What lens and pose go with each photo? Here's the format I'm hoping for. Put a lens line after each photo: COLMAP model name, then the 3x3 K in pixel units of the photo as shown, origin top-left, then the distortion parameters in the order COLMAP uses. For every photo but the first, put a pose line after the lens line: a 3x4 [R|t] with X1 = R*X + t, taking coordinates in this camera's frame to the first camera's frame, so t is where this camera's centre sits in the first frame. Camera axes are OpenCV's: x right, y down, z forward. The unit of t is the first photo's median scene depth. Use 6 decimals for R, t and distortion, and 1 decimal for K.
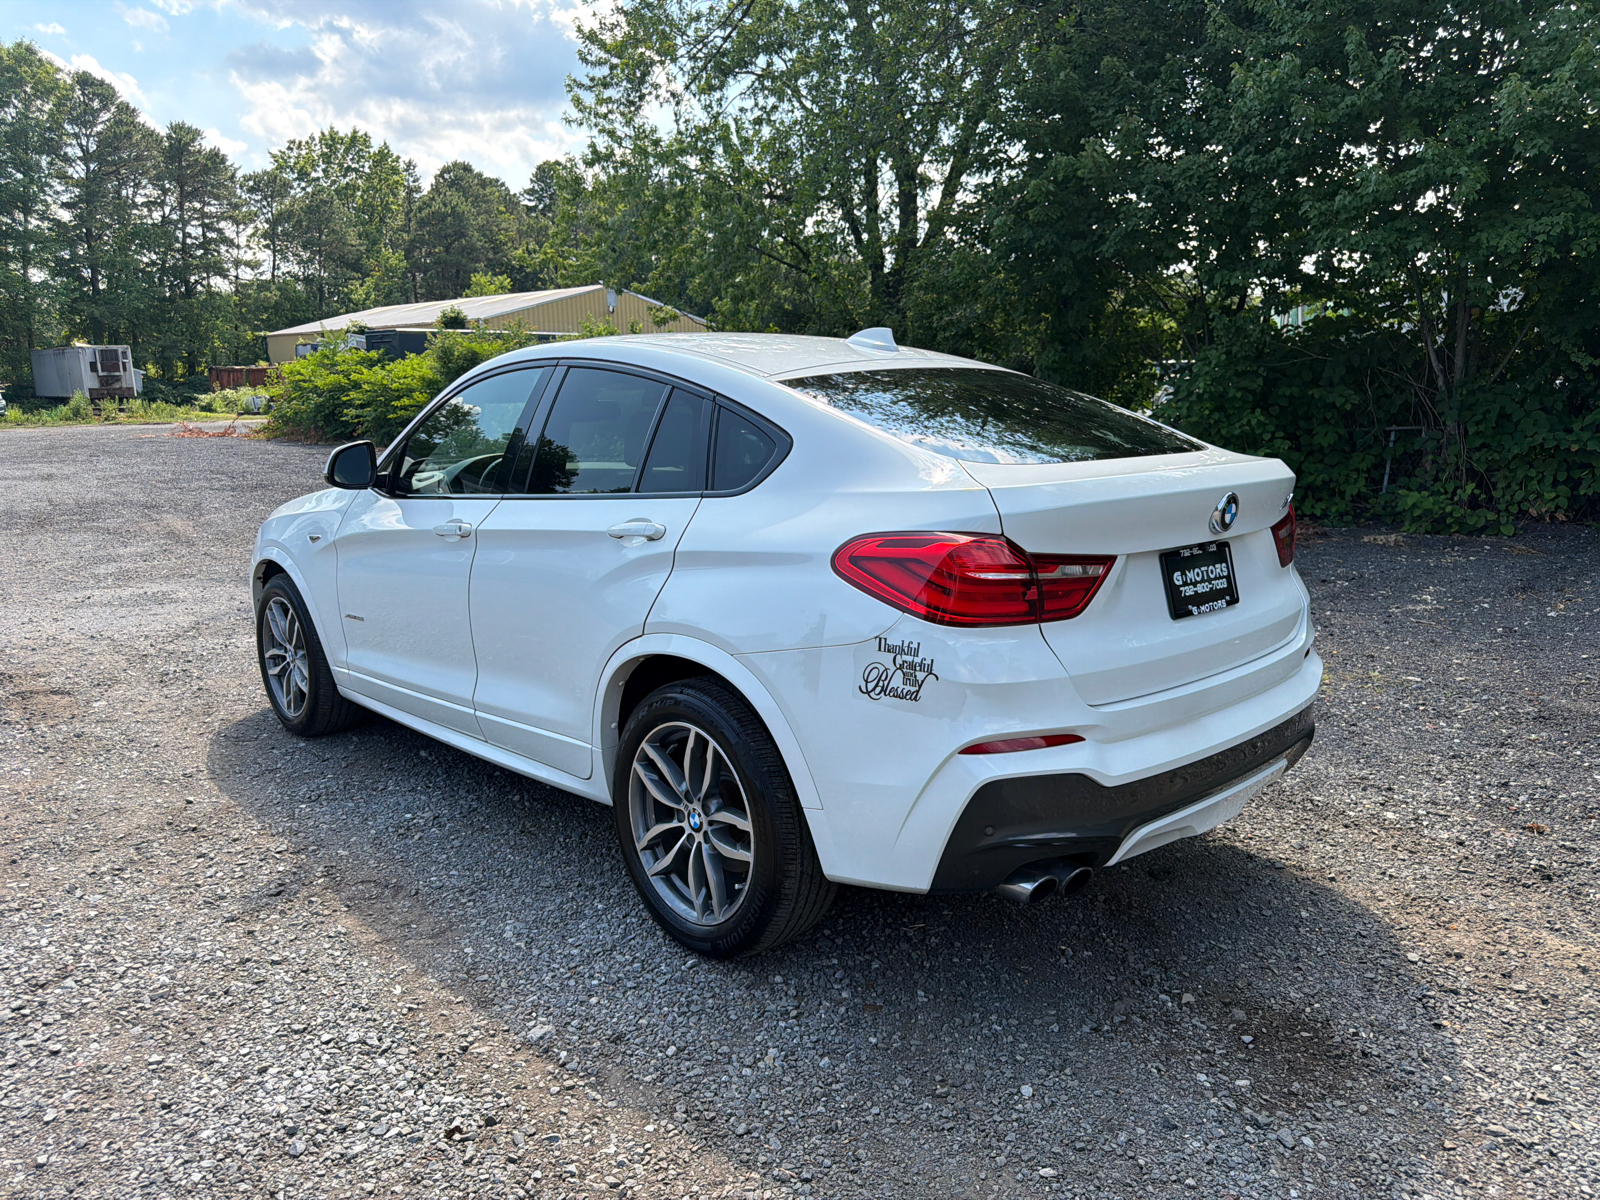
lens RADIAL K [[1139.7, 0, 801.1], [0, 1139.7, 598.1], [0, 0, 1]] dist [0.020126, -0.028997]
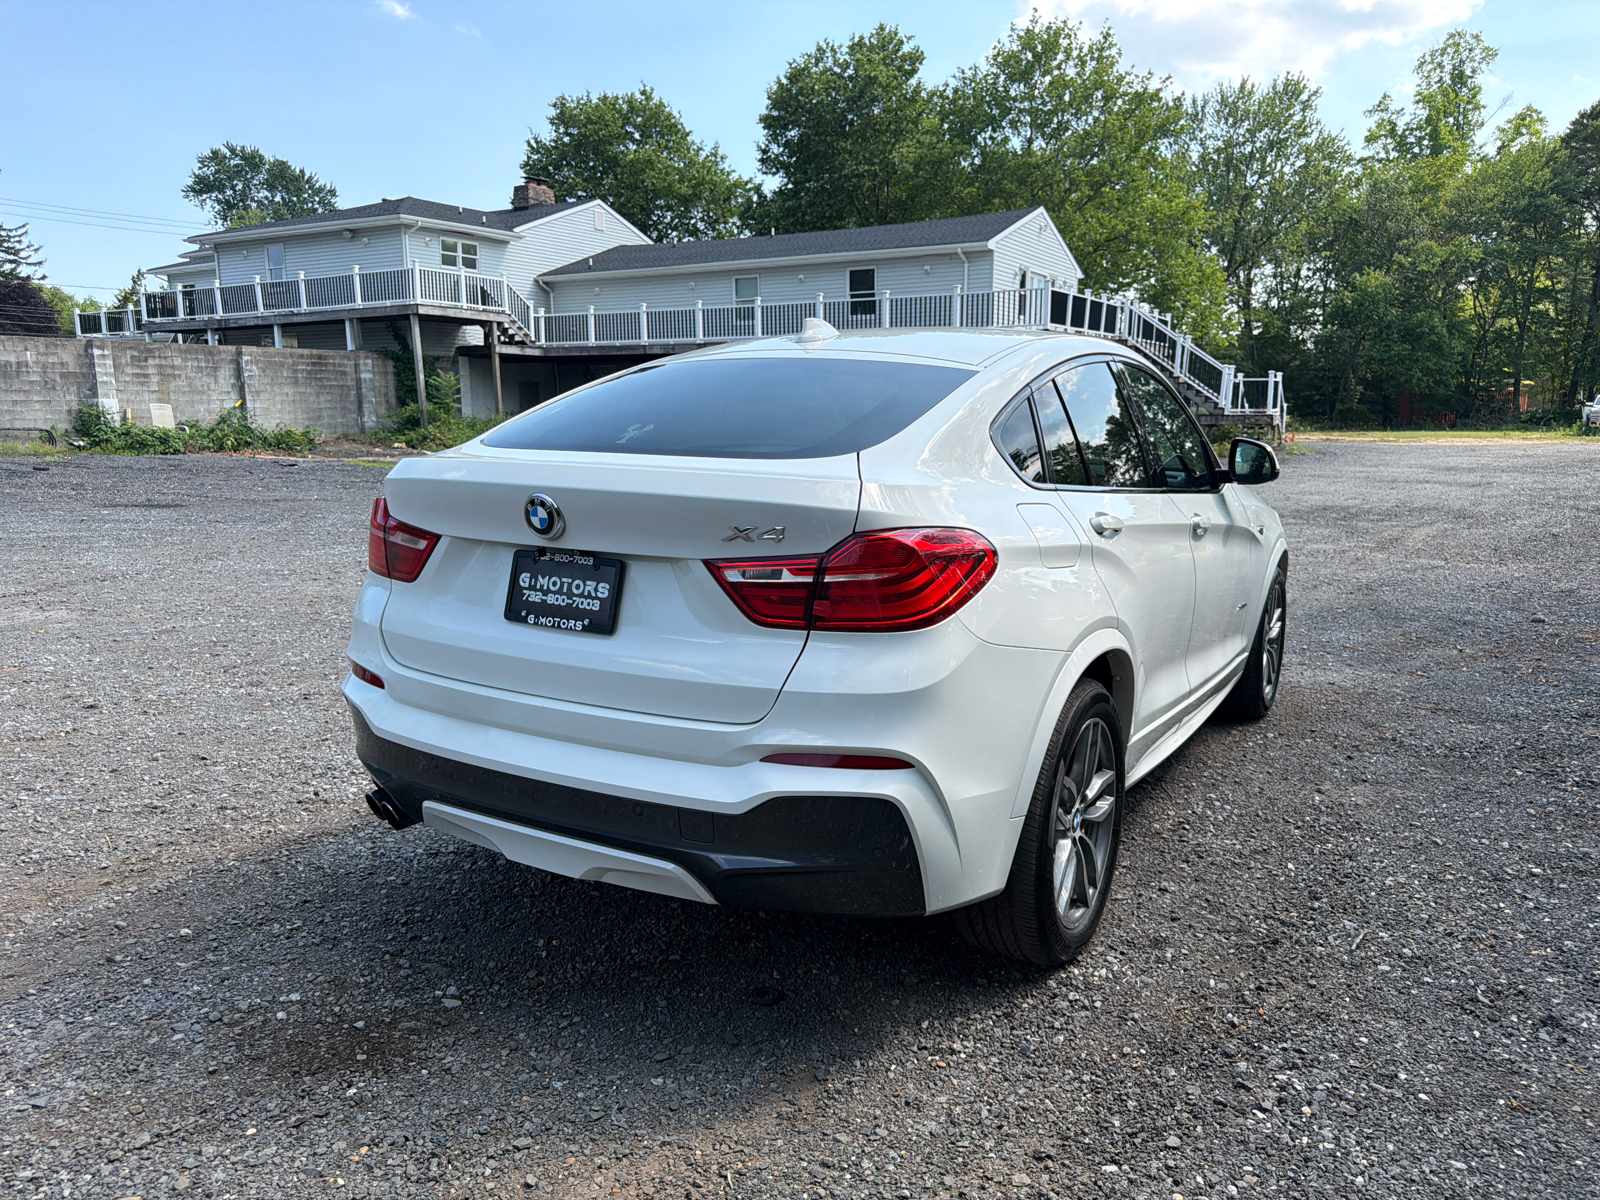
lens RADIAL K [[1139.7, 0, 805.7], [0, 1139.7, 600.4], [0, 0, 1]] dist [0.020126, -0.028997]
pose [[0.274149, 0.170600, -0.946434, 0.191478], [-0.180495, 0.975778, 0.123606, -0.023577], [0.944597, 0.136940, 0.298301, 0.141429]]
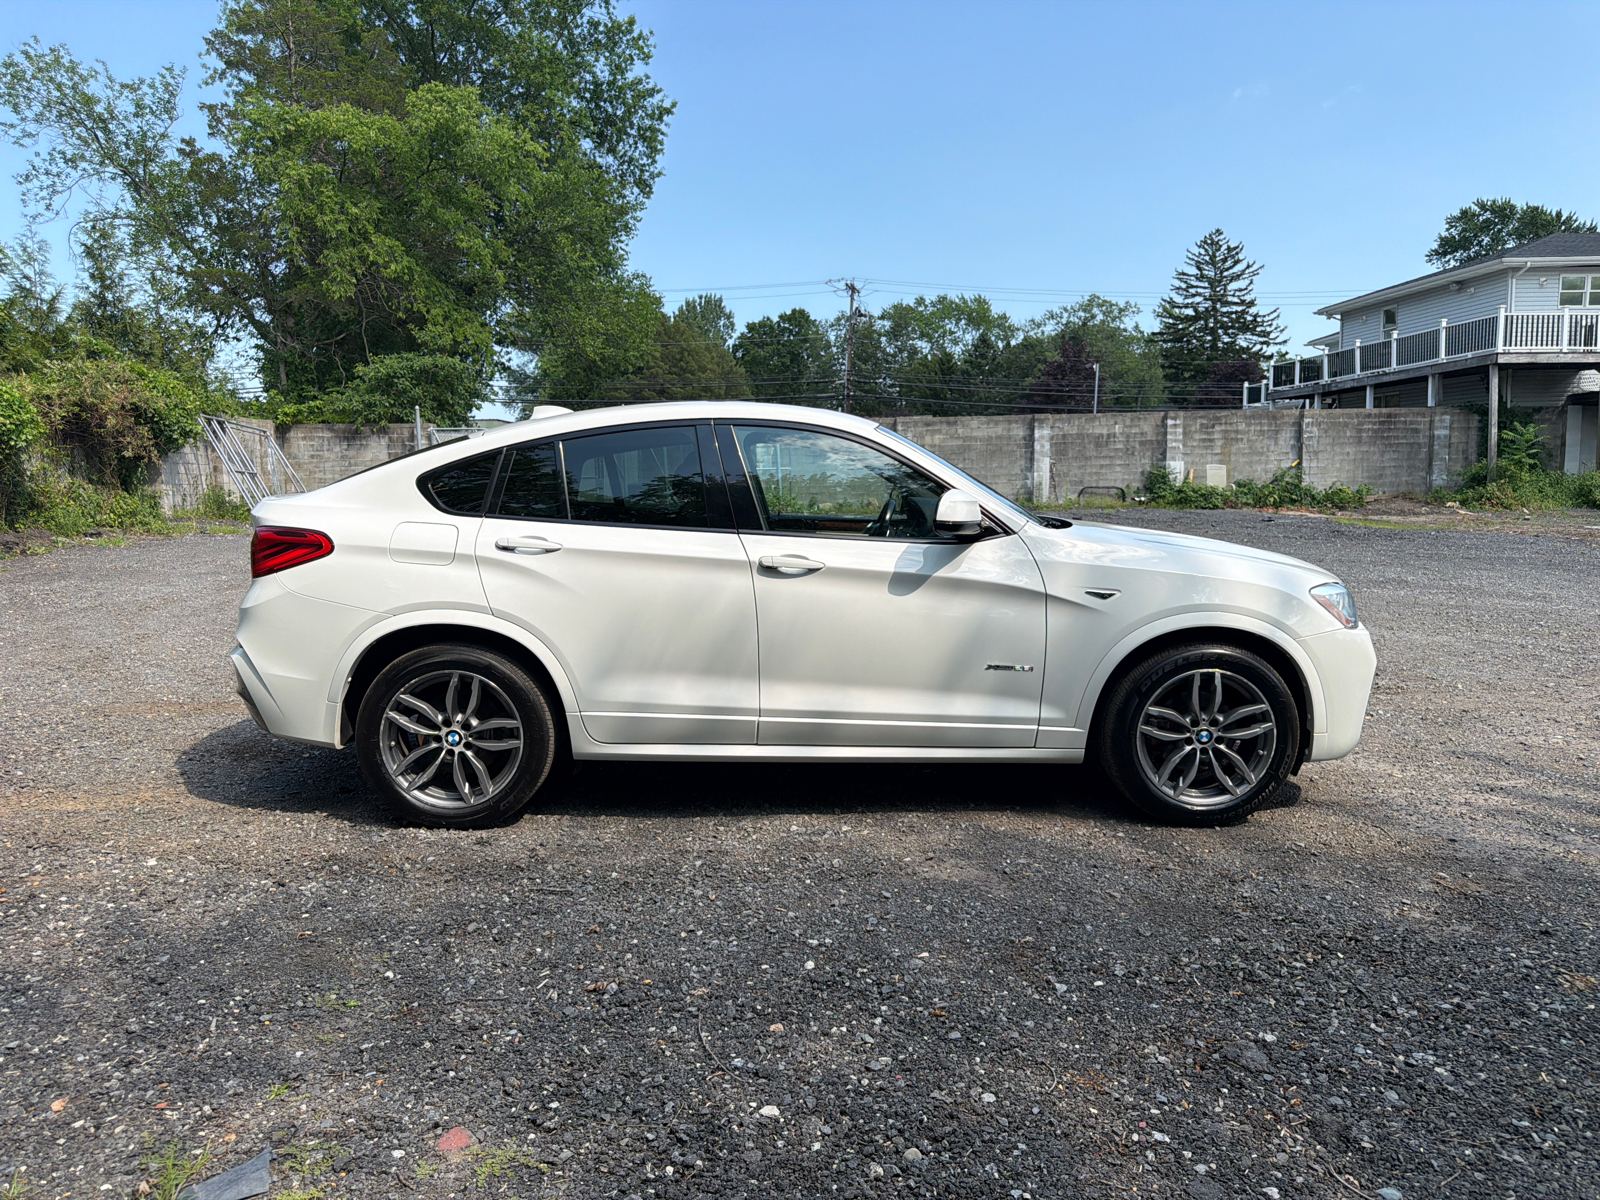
lens RADIAL K [[1139.7, 0, 802.1], [0, 1139.7, 613.5], [0, 0, 1]] dist [0.020126, -0.028997]
pose [[-0.669821, 0.108599, -0.734538, 0.178385], [-0.114349, 0.962359, 0.246556, -0.072014], [0.733665, 0.249142, -0.632190, 0.423336]]
